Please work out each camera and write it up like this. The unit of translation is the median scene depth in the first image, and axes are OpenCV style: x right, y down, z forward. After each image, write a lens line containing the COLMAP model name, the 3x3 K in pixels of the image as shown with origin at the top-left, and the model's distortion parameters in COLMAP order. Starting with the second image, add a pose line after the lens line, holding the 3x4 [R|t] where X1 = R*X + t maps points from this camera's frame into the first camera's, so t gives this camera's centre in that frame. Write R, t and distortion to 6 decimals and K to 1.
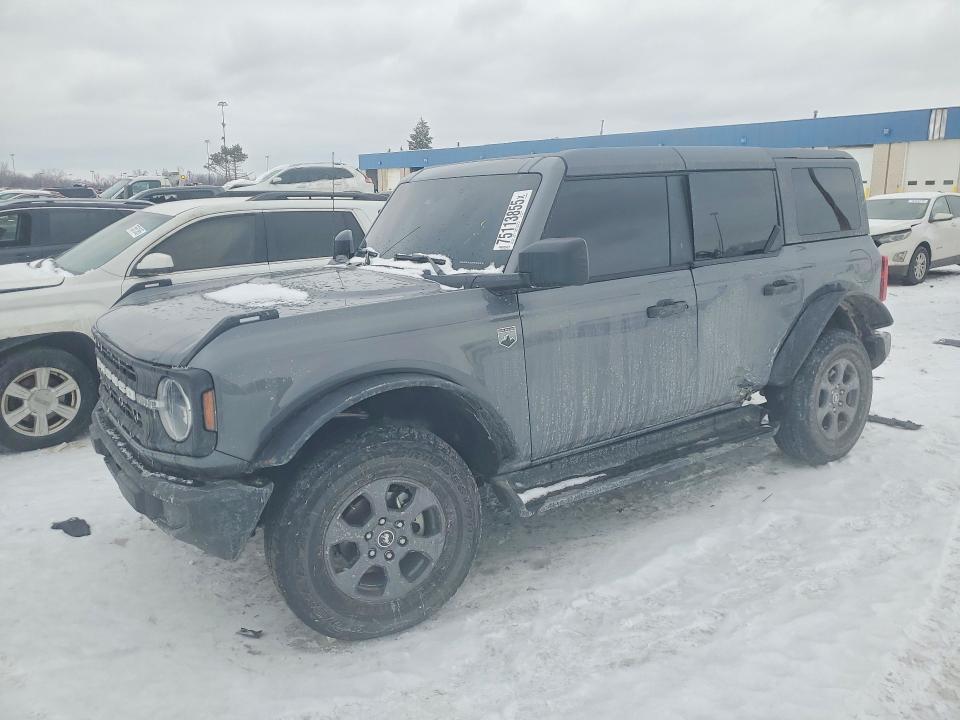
lens RADIAL K [[745.6, 0, 480.0], [0, 745.6, 360.0], [0, 0, 1]] dist [0.027408, 0.004889]
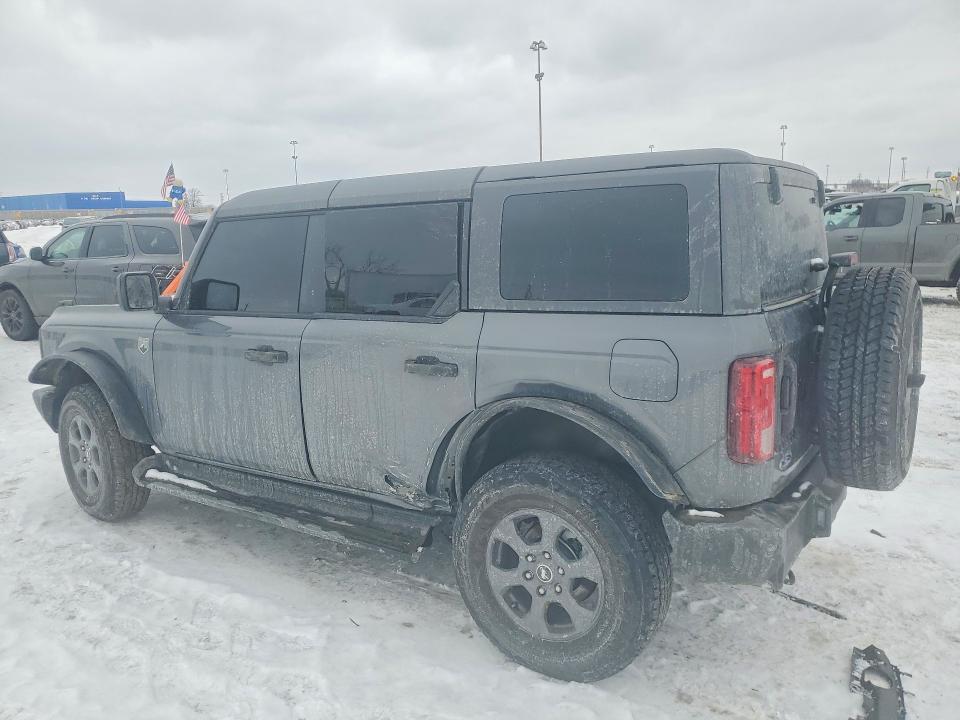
lens RADIAL K [[772.9, 0, 479.3], [0, 772.9, 396.7], [0, 0, 1]] dist [0.097047, 0.000229]
pose [[0.324488, 0.211006, -0.922054, 1.272608], [-0.177756, 0.971036, 0.159660, -0.225278], [0.929037, 0.112093, 0.352598, 0.904958]]
